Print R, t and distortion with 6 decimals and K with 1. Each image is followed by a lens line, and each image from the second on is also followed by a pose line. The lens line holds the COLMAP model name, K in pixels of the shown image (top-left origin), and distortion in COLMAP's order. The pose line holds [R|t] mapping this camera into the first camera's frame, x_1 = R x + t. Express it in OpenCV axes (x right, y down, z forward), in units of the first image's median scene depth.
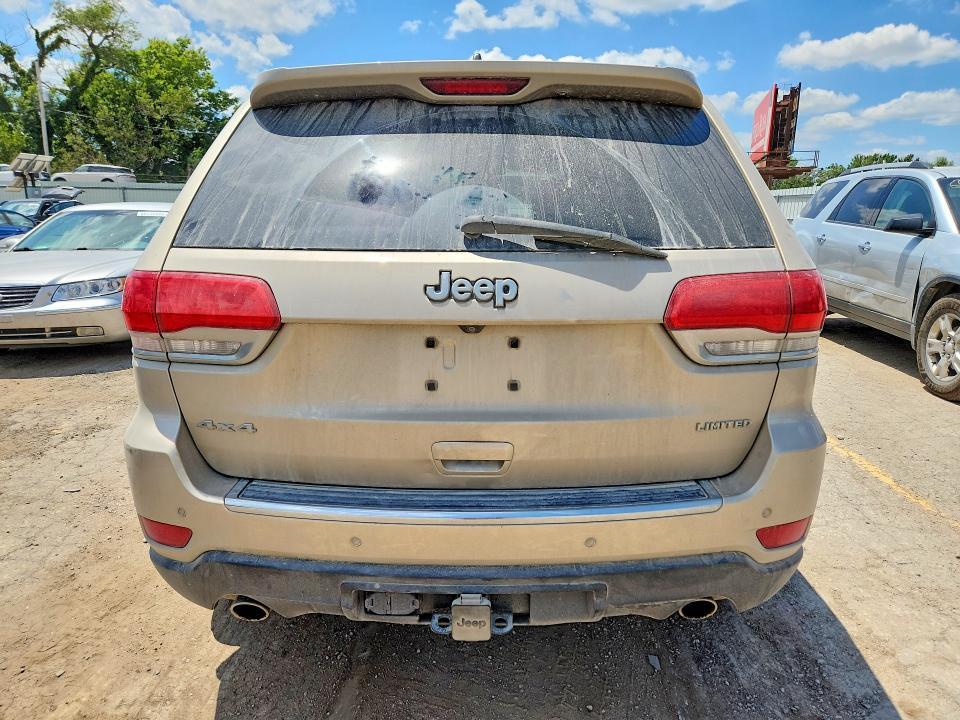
lens RADIAL K [[676.0, 0, 484.4], [0, 676.0, 362.2], [0, 0, 1]] dist [0.012005, -0.018175]
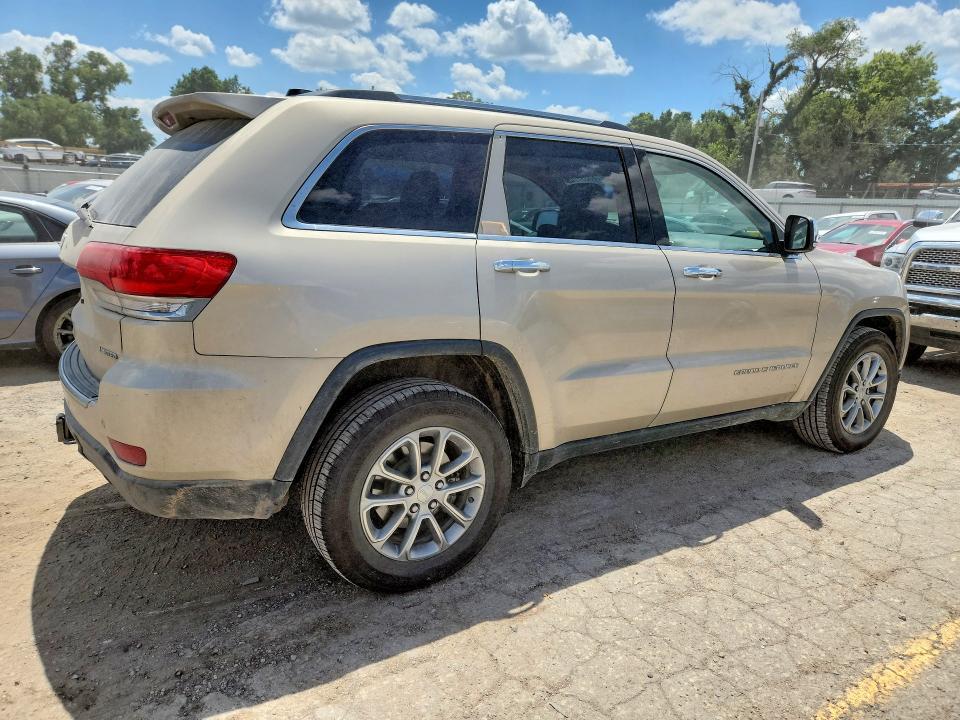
lens RADIAL K [[676.0, 0, 479.9], [0, 676.0, 359.2], [0, 0, 1]] dist [0.012005, -0.018175]
pose [[0.521948, 0.192231, -0.831034, 0.108635], [-0.215509, 0.972385, 0.089573, -0.010349], [0.825304, 0.132343, 0.548962, 0.049182]]
